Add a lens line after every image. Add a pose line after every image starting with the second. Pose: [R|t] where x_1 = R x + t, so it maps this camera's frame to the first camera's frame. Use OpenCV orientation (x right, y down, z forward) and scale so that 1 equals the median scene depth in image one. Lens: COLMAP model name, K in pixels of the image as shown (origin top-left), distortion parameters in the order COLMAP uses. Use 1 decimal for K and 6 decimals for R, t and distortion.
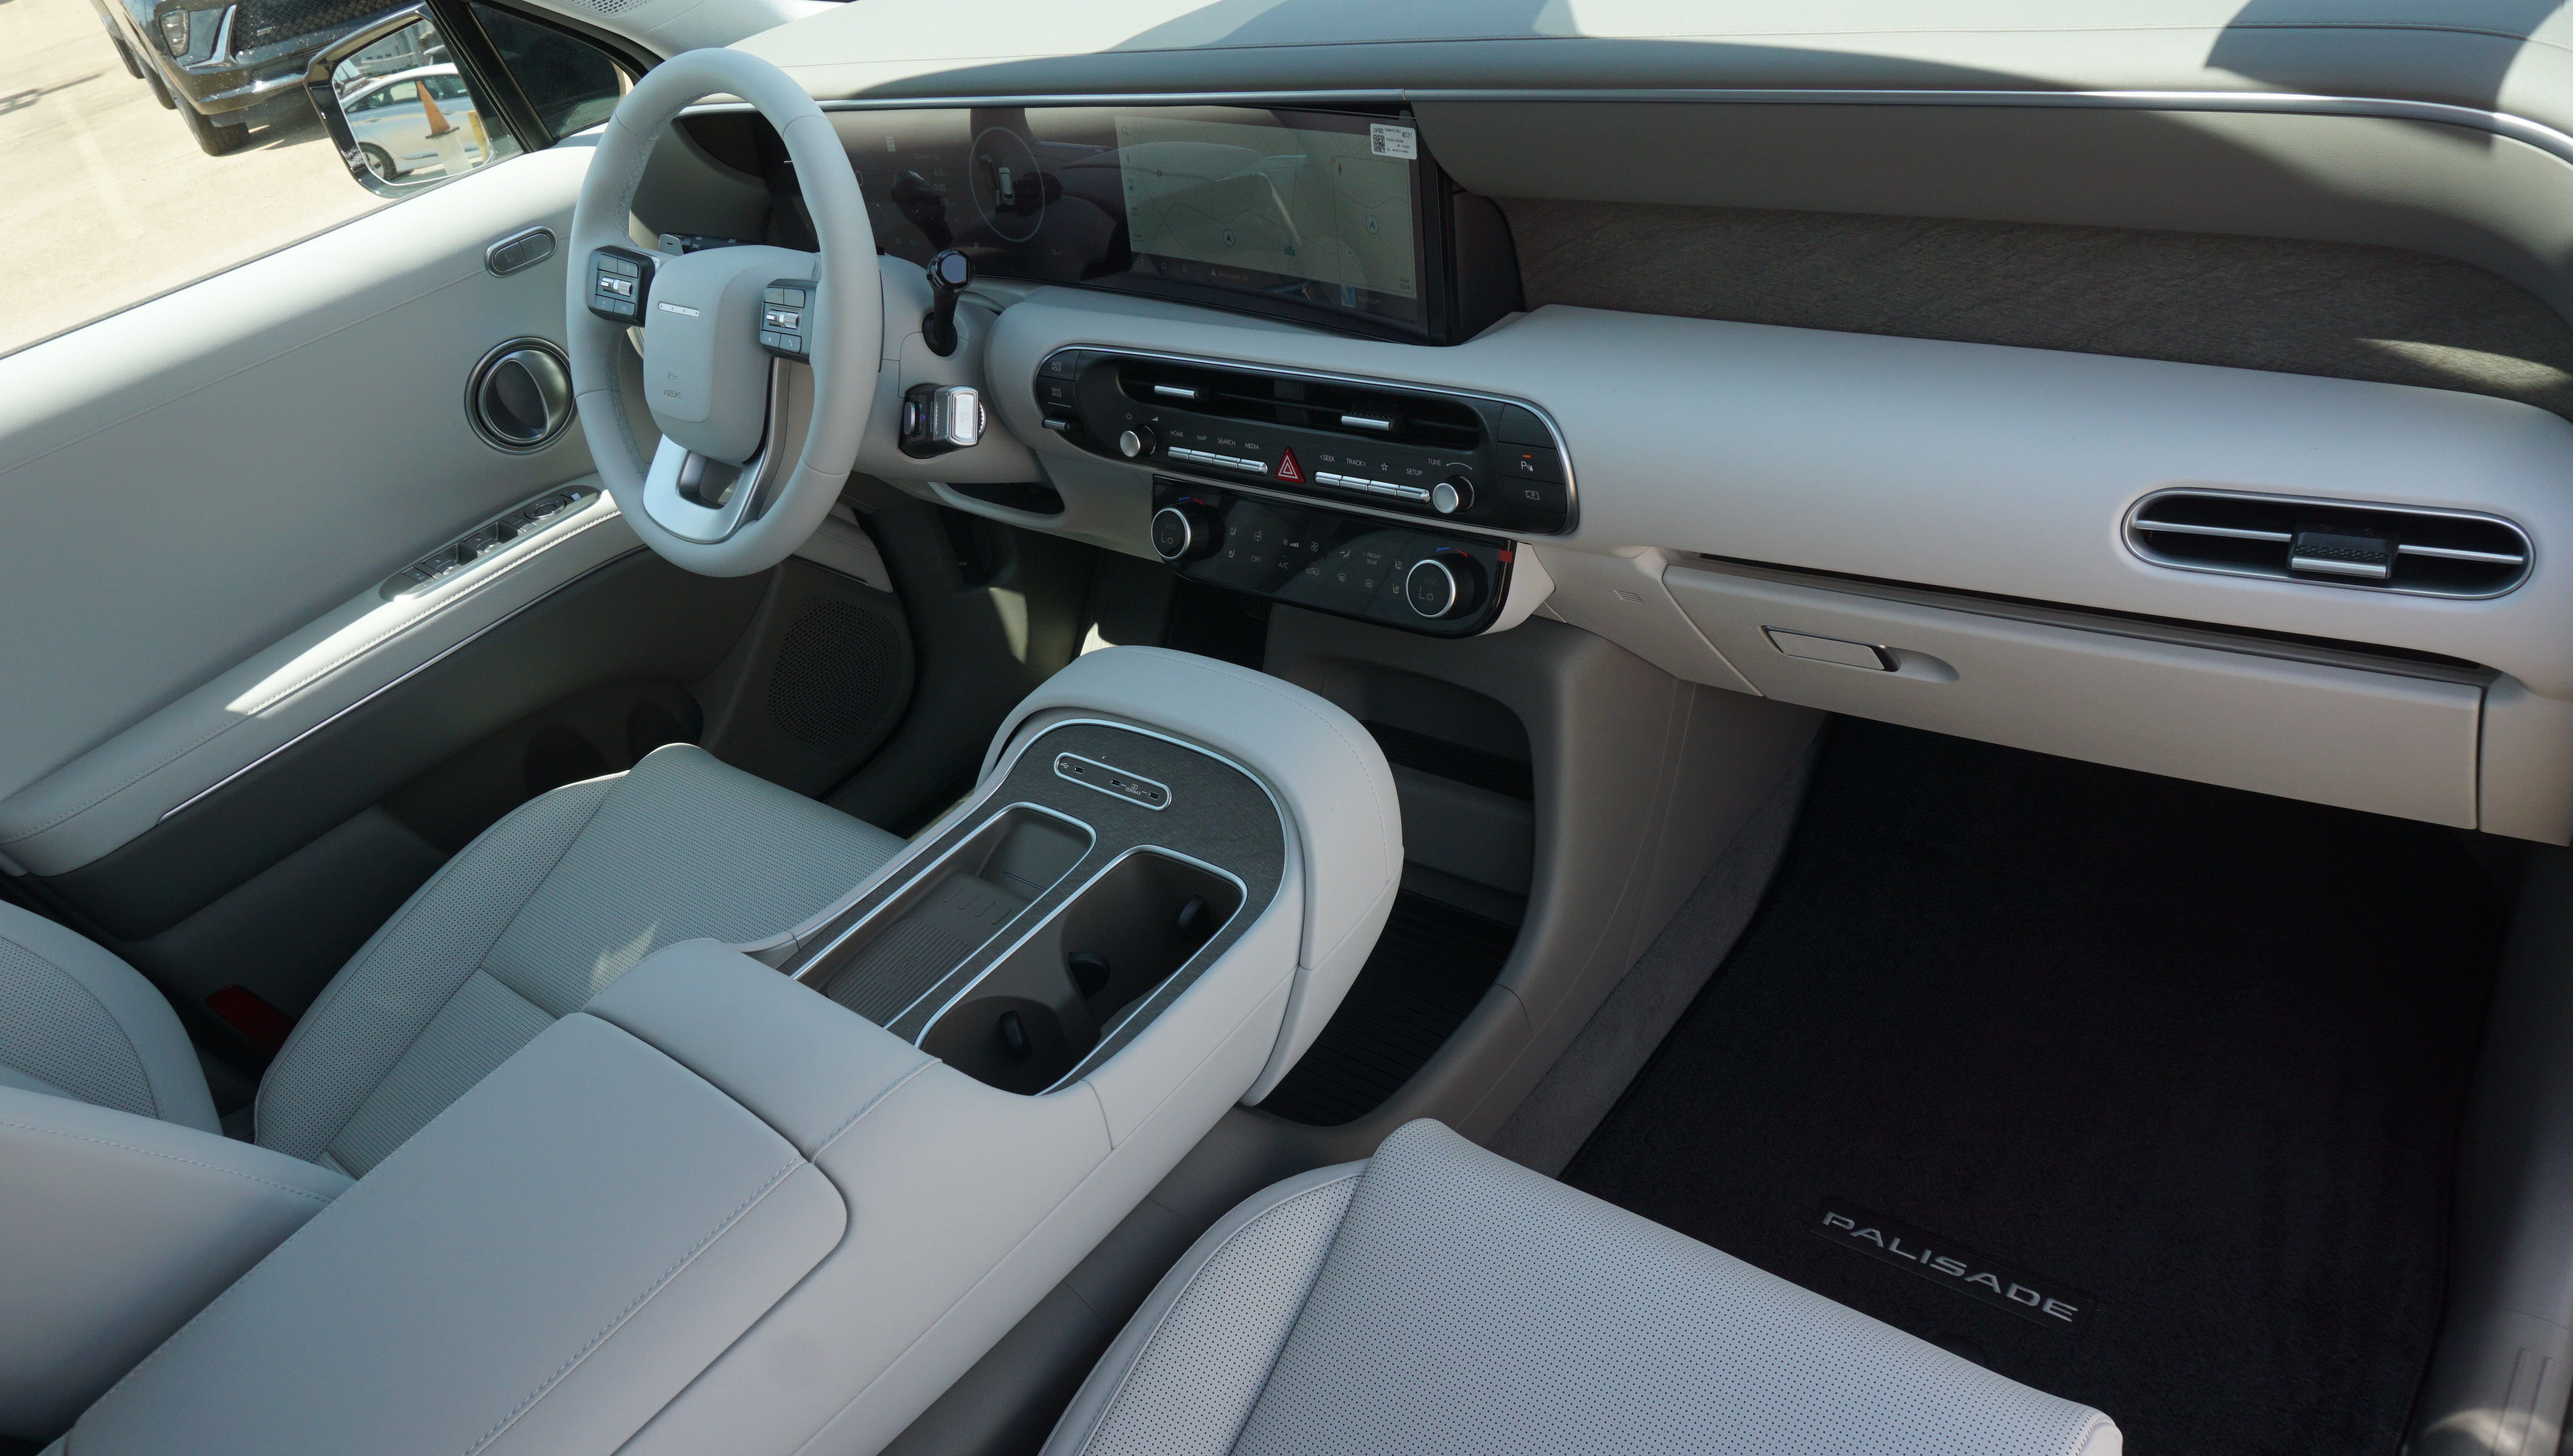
lens RADIAL K [[1718.0, 0, 1315.4], [0, 1718.0, 719.3], [0, 0, 1]] dist [-0.055485, 0.038408]
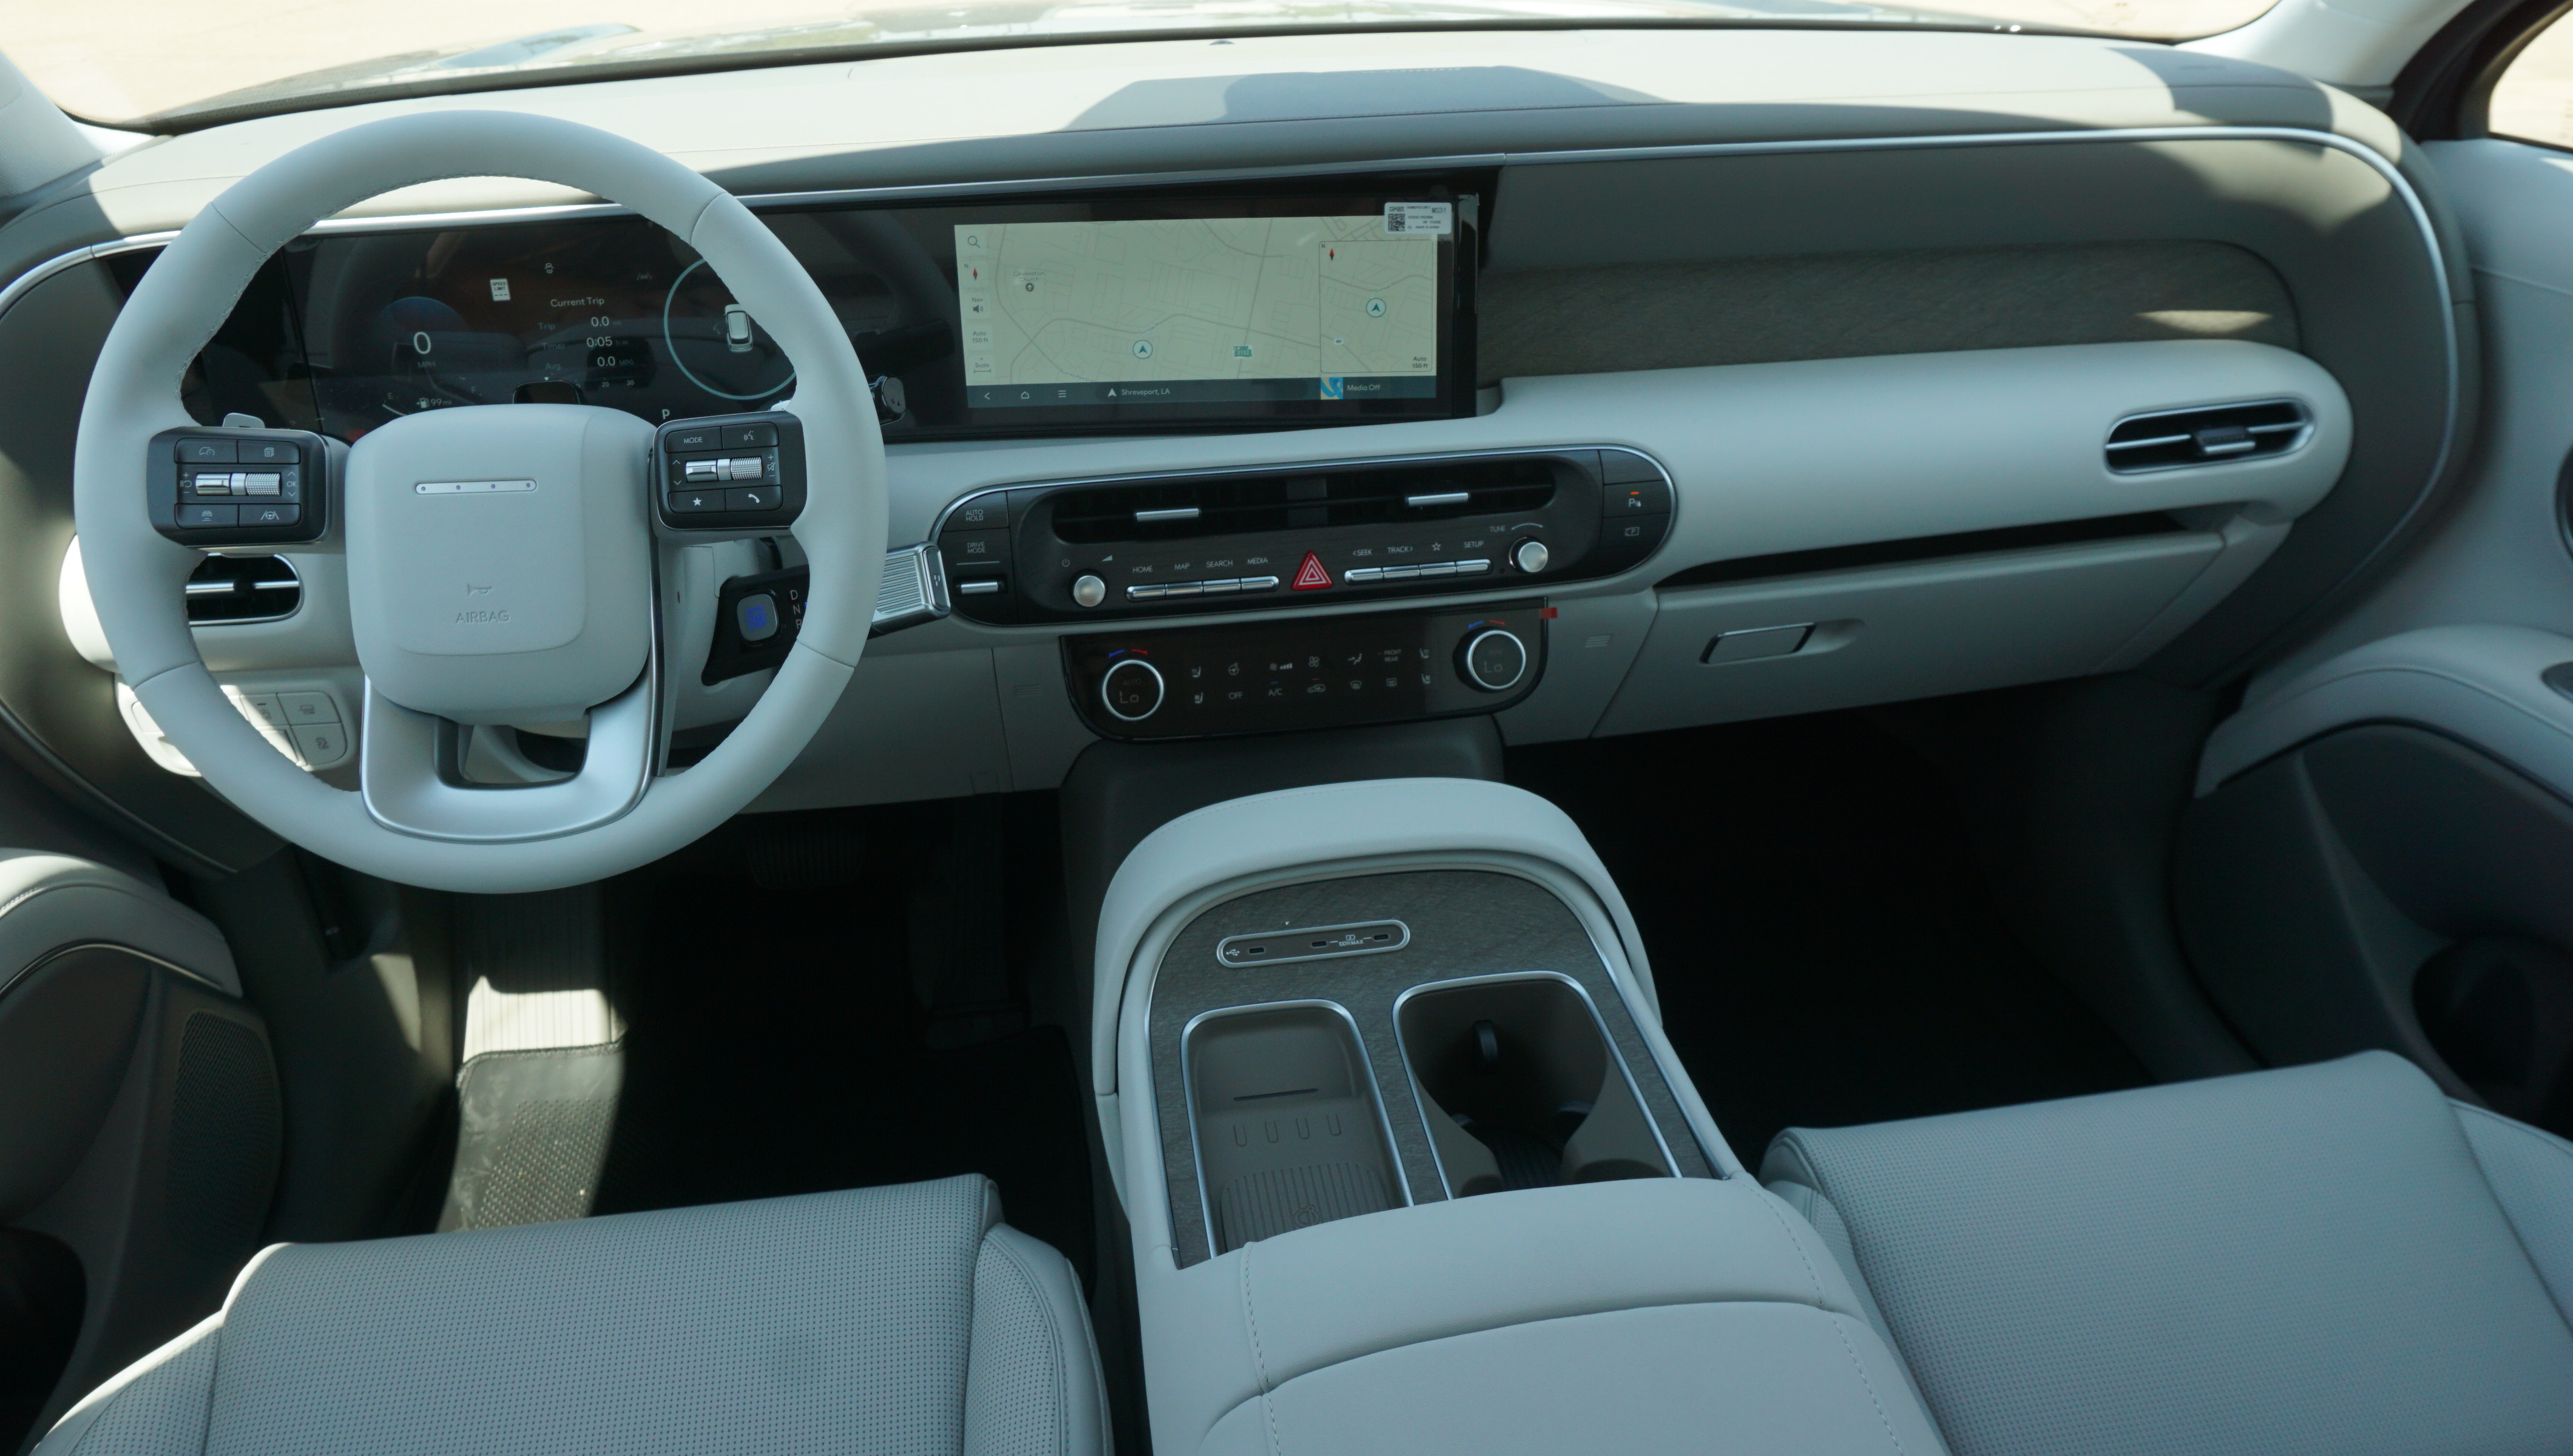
lens RADIAL K [[1707.7, 0, 1307.4], [0, 1707.7, 736.3], [0, 0, 1]] dist [-0.052862, 0.037575]
pose [[0.667395, -0.188657, 0.720411, -0.730180], [0.310732, 0.949690, -0.039166, -0.029851], [-0.676778, 0.249994, 0.692441, 0.407649]]
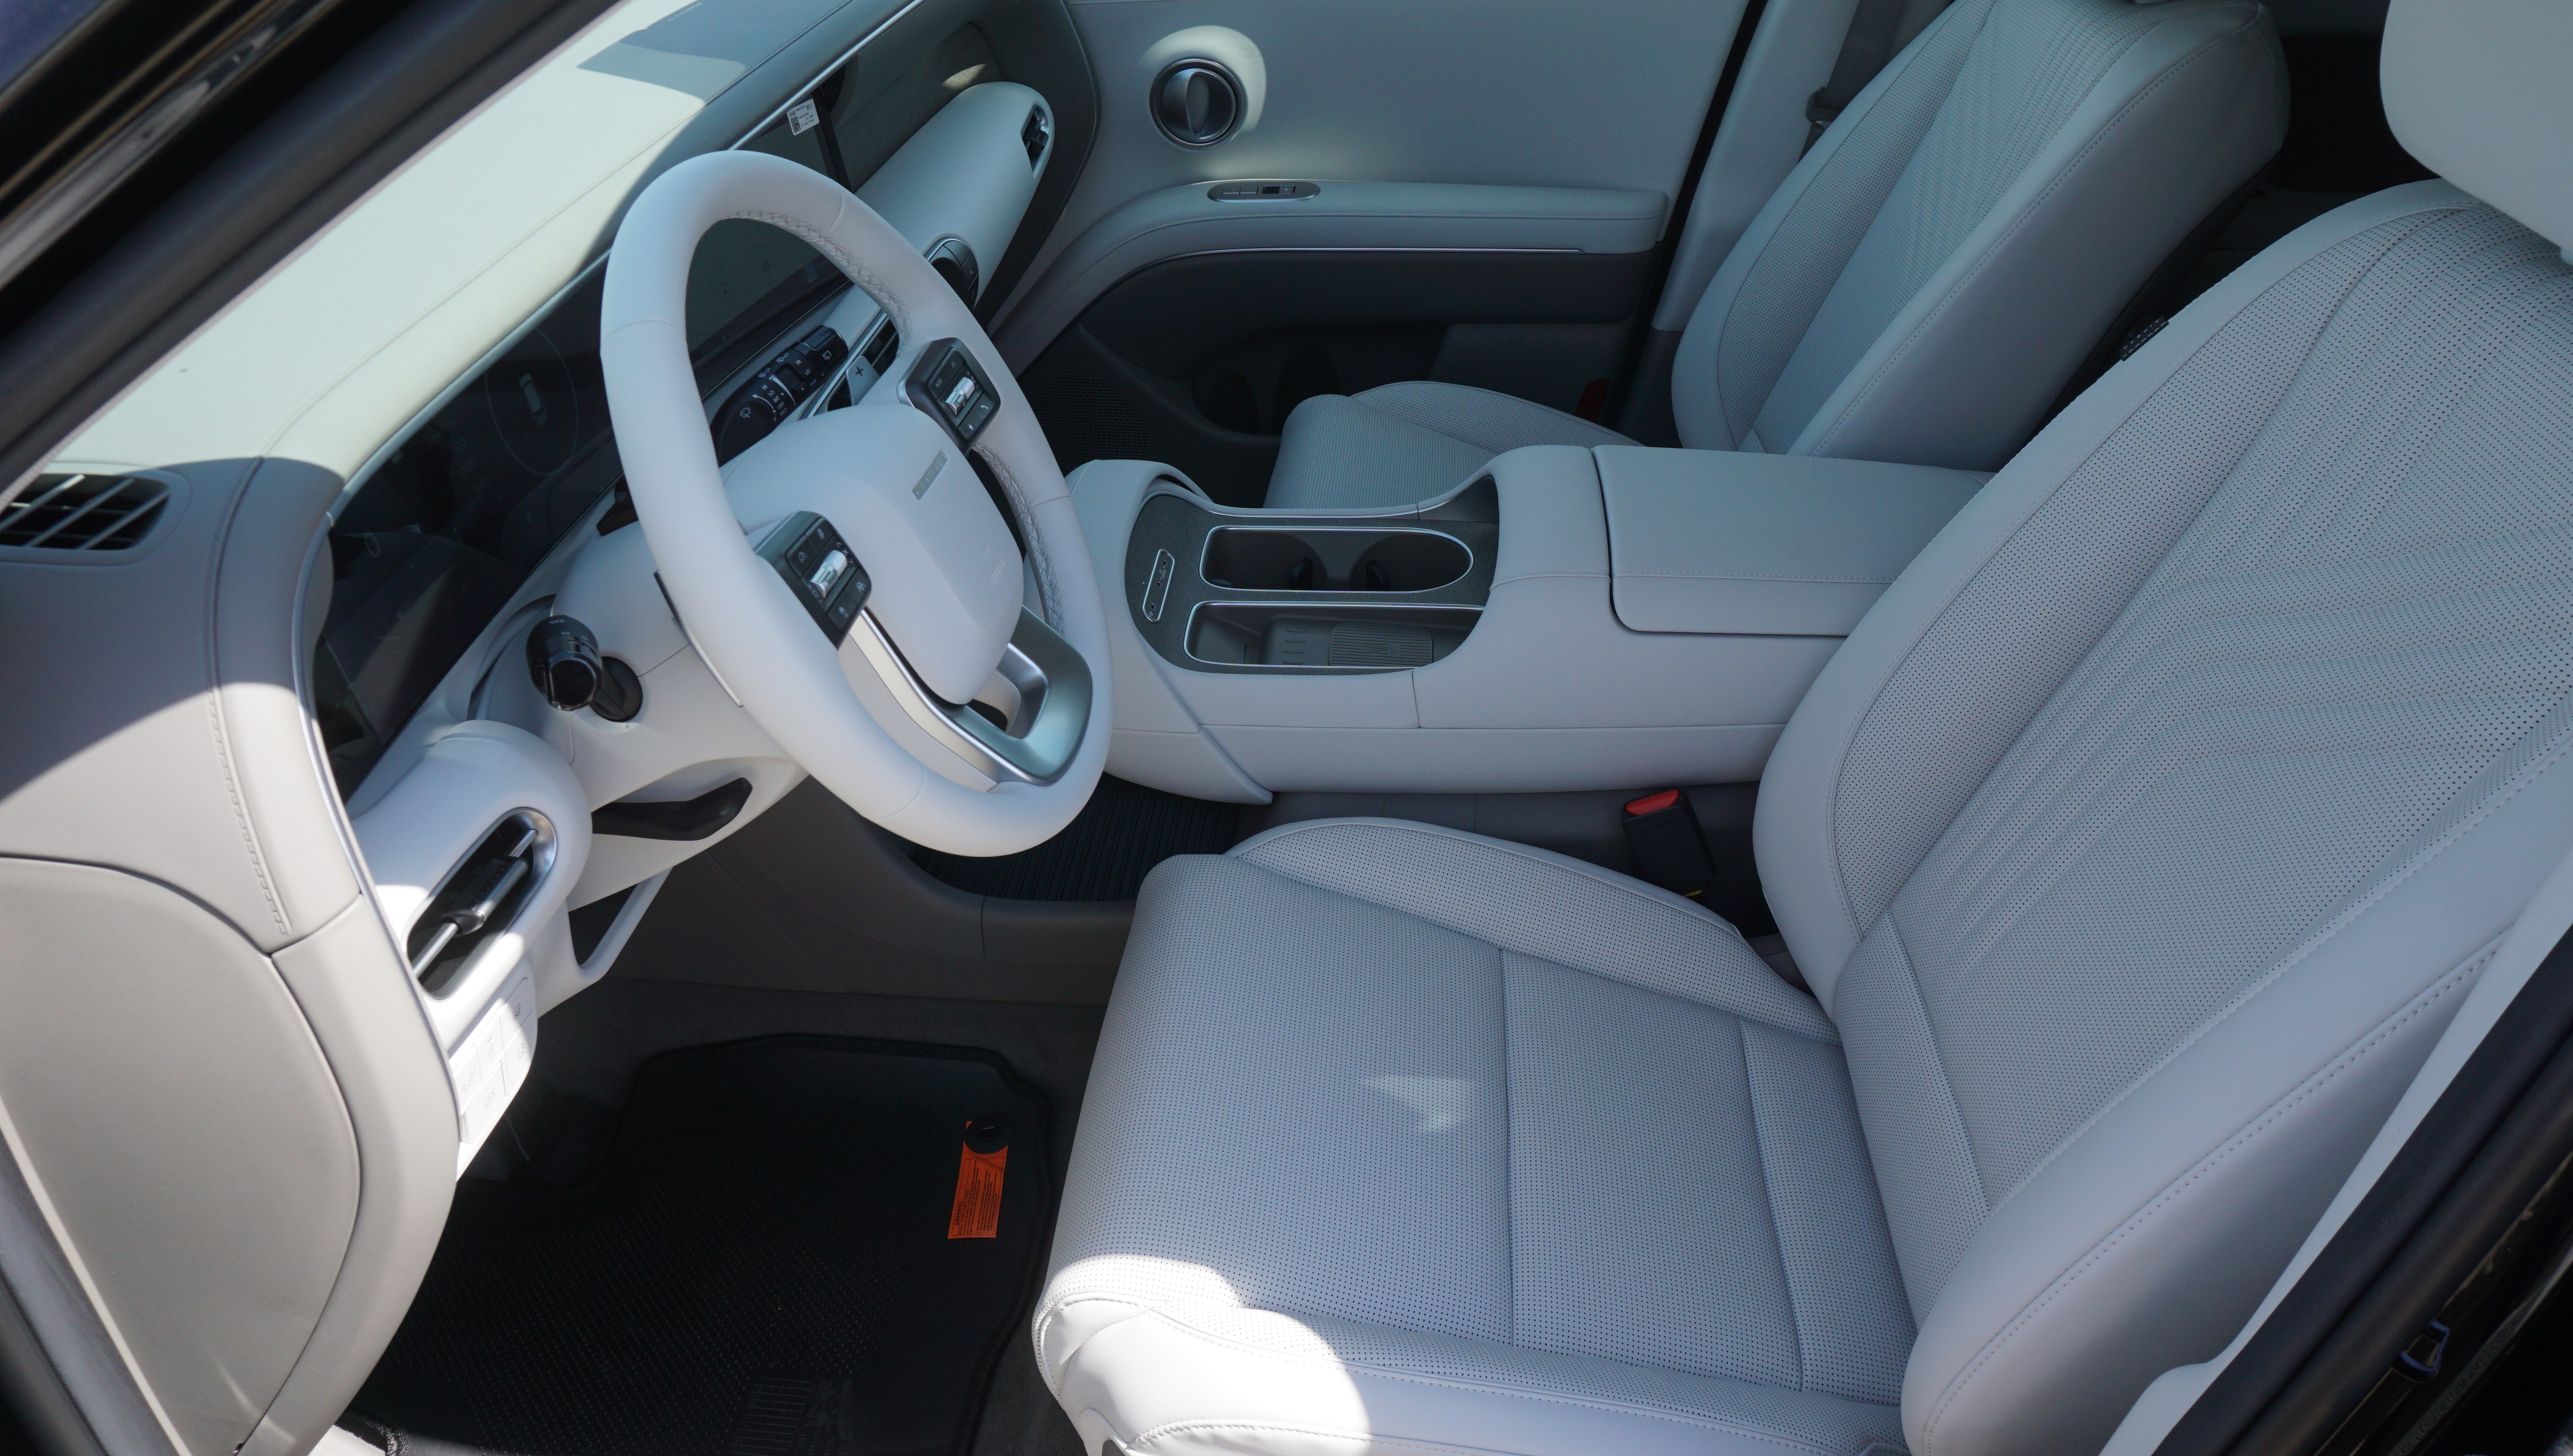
lens RADIAL K [[1707.7, 0, 1307.4], [0, 1707.7, 736.3], [0, 0, 1]] dist [-0.052862, 0.037575]
pose [[-0.553506, -0.281250, 0.783919, -1.178674], [0.562276, 0.568172, 0.600855, -0.581691], [-0.614392, 0.773356, -0.156346, 1.243991]]
